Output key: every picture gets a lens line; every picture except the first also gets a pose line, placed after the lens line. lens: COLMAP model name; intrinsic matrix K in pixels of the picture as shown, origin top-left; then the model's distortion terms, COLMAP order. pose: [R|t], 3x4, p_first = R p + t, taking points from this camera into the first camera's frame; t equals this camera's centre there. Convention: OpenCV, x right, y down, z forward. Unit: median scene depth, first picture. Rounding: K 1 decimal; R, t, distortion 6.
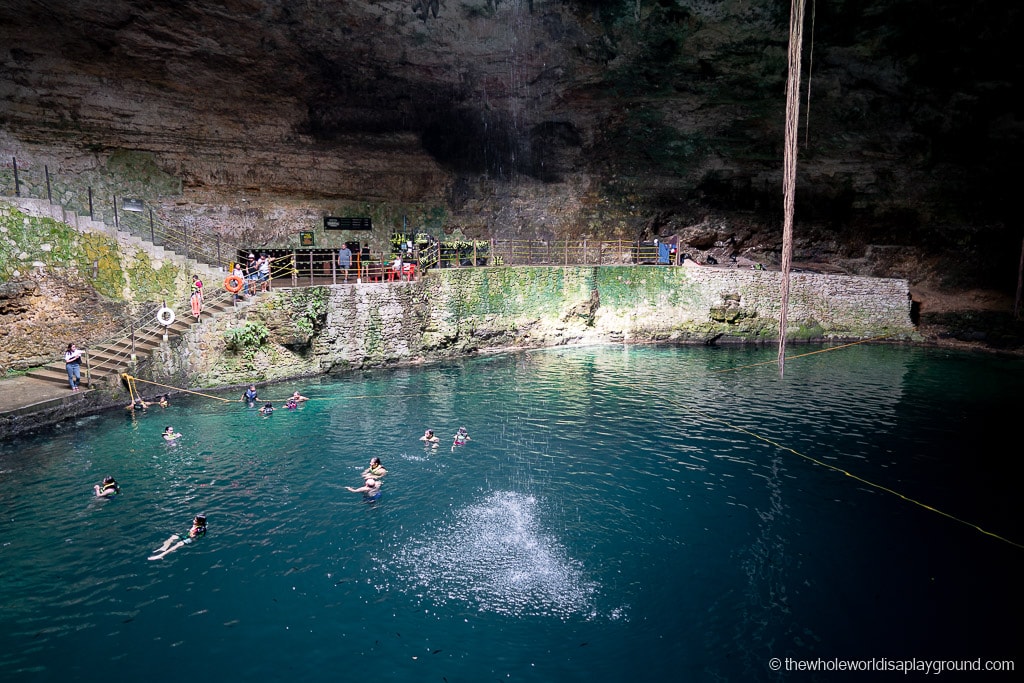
lens RADIAL K [[676.2, 0, 510.3], [0, 676.2, 345.1], [0, 0, 1]] dist [-0.042457, 0.045839]
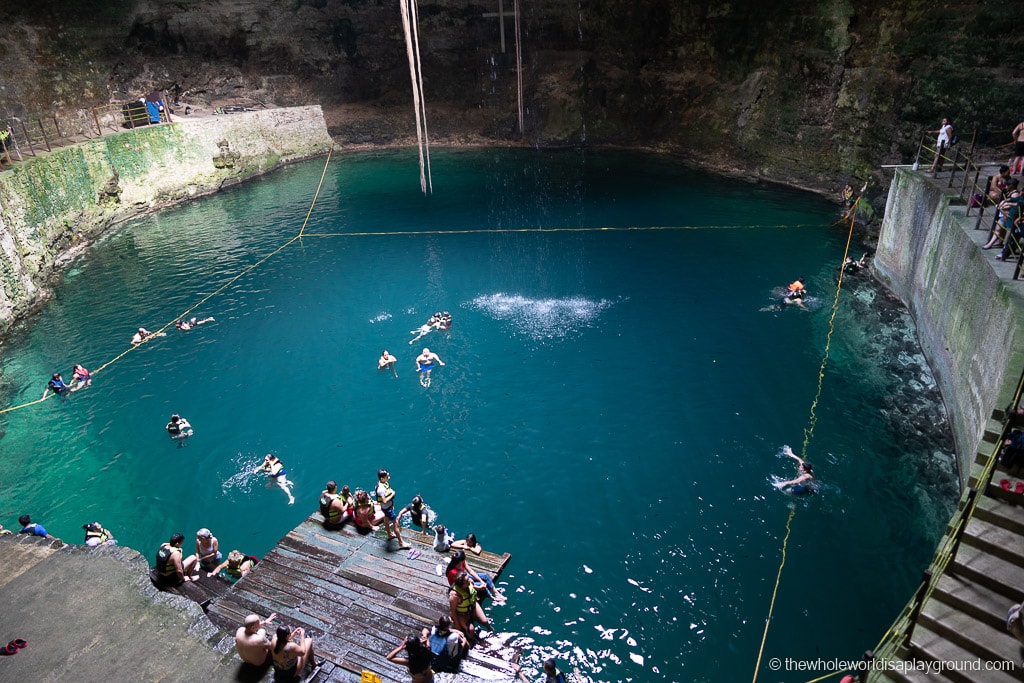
lens RADIAL K [[676.2, 0, 518.5], [0, 676.2, 346.0], [0, 0, 1]] dist [-0.042457, 0.045839]
pose [[0.367211, -0.434548, 0.822390, -0.532688], [0.177933, 0.900649, 0.396449, -0.119645], [-0.912960, 0.000750, 0.408048, 0.104199]]
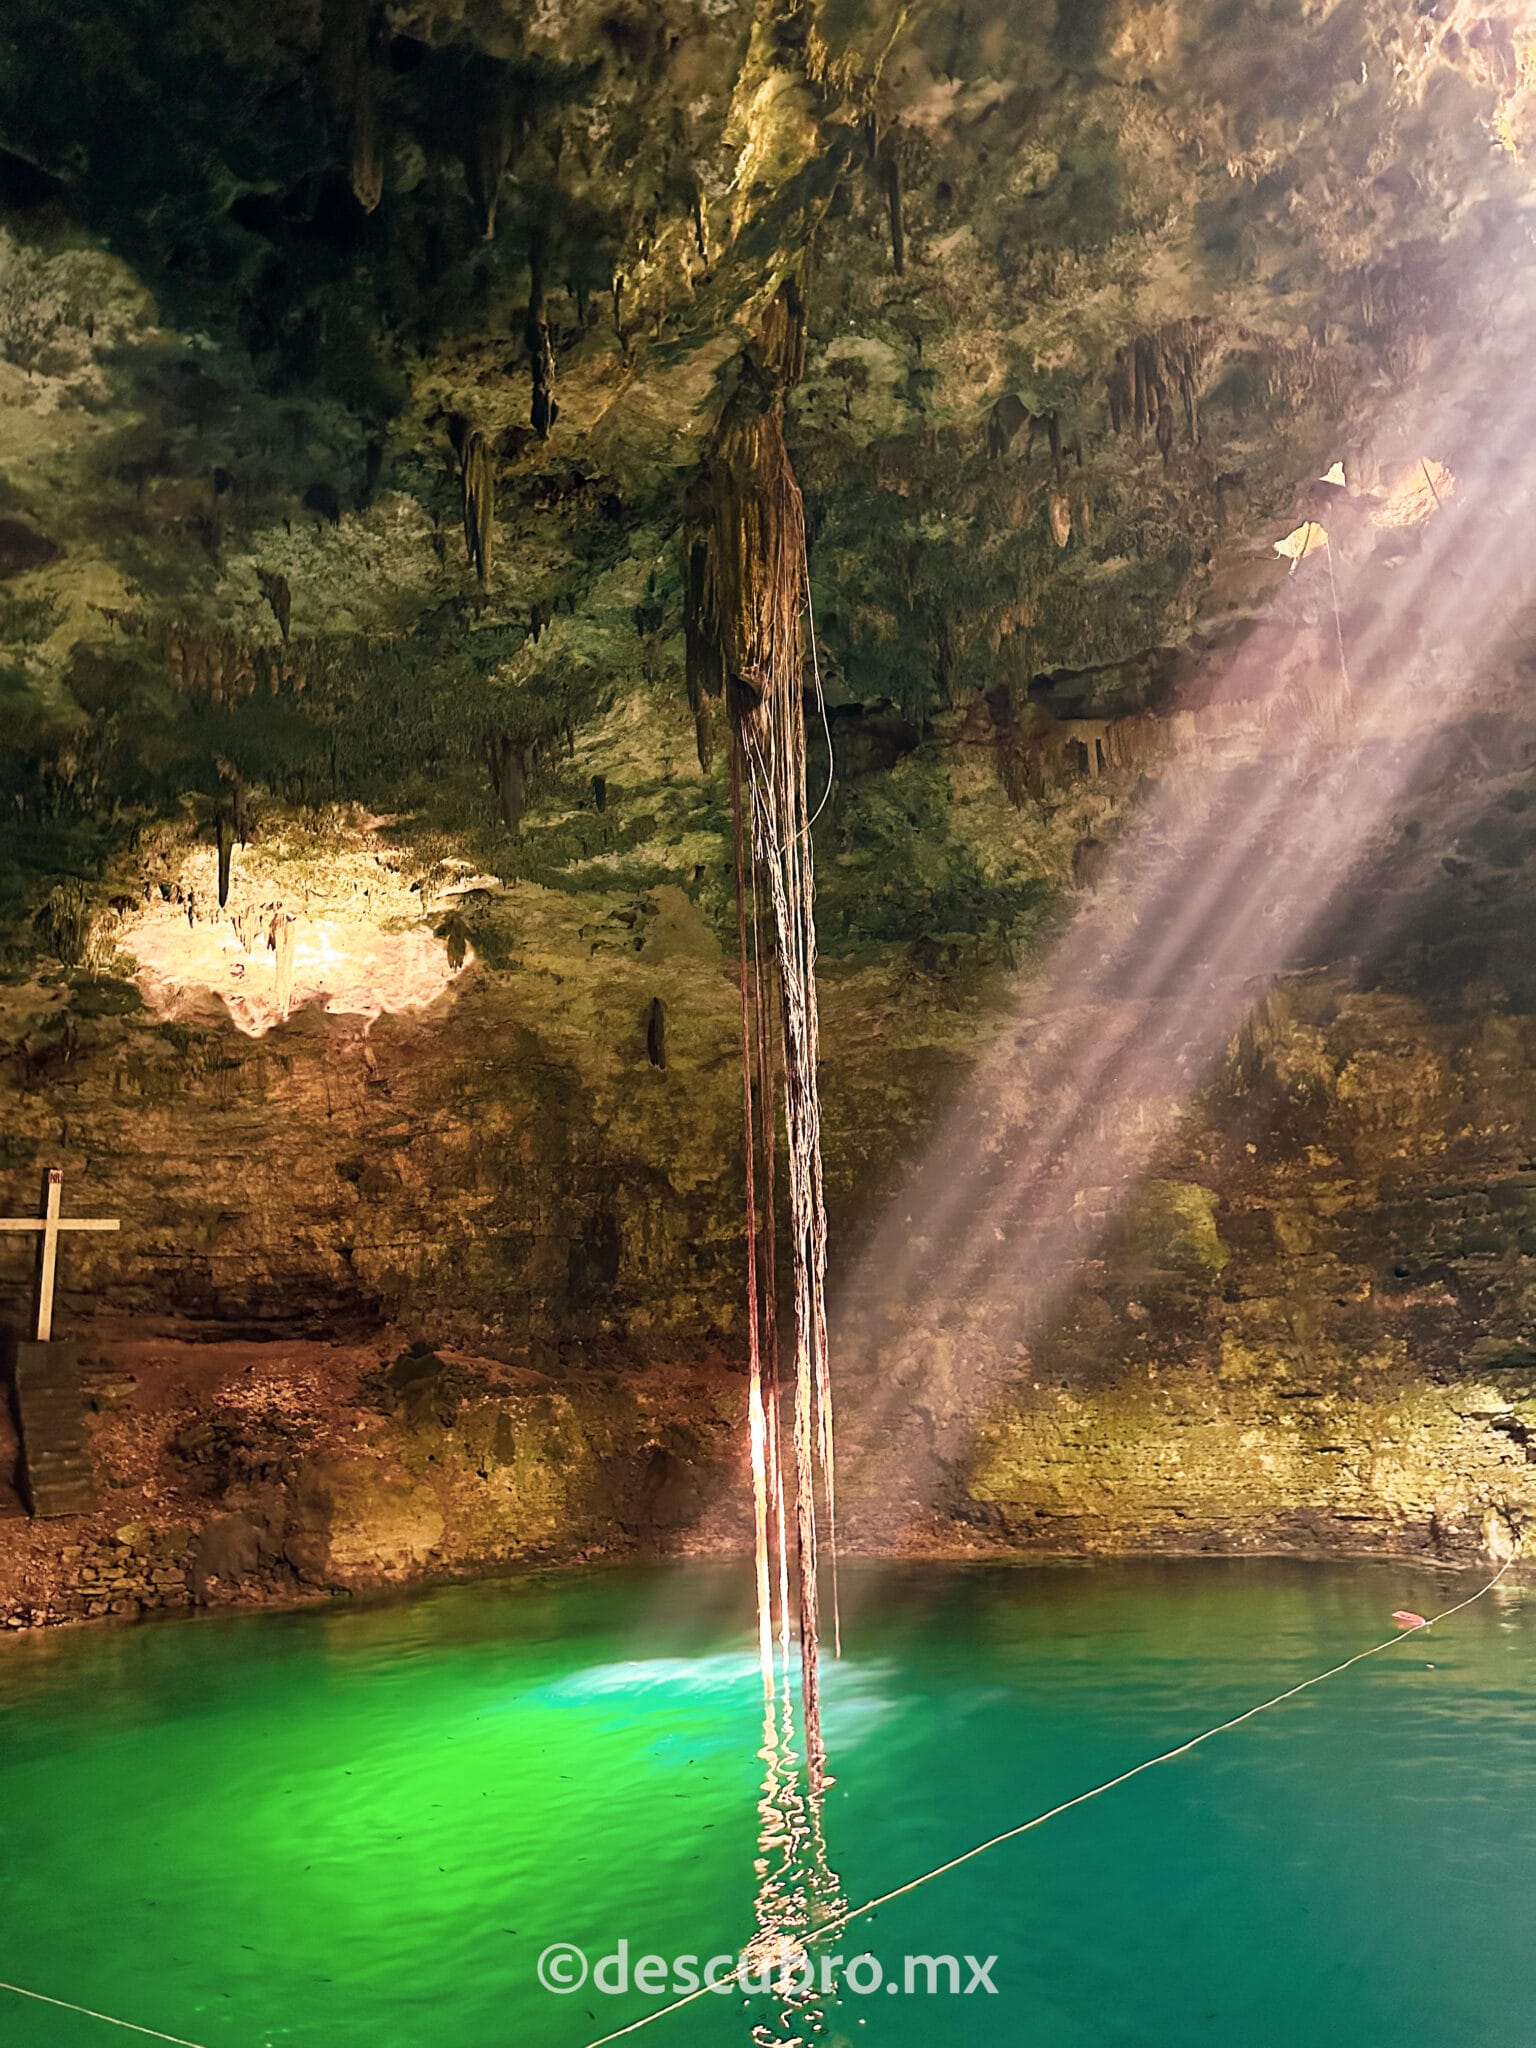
lens RADIAL K [[1417.8, 0, 767.2], [0, 1417.8, 1004.8], [0, 0, 1]] dist [0.061086, -0.010889]
pose [[-0.512282, 0.211409, 0.832390, -0.164645], [0.158106, 0.975878, -0.150549, -0.119239], [-0.844138, 0.054482, -0.533350, 0.792063]]
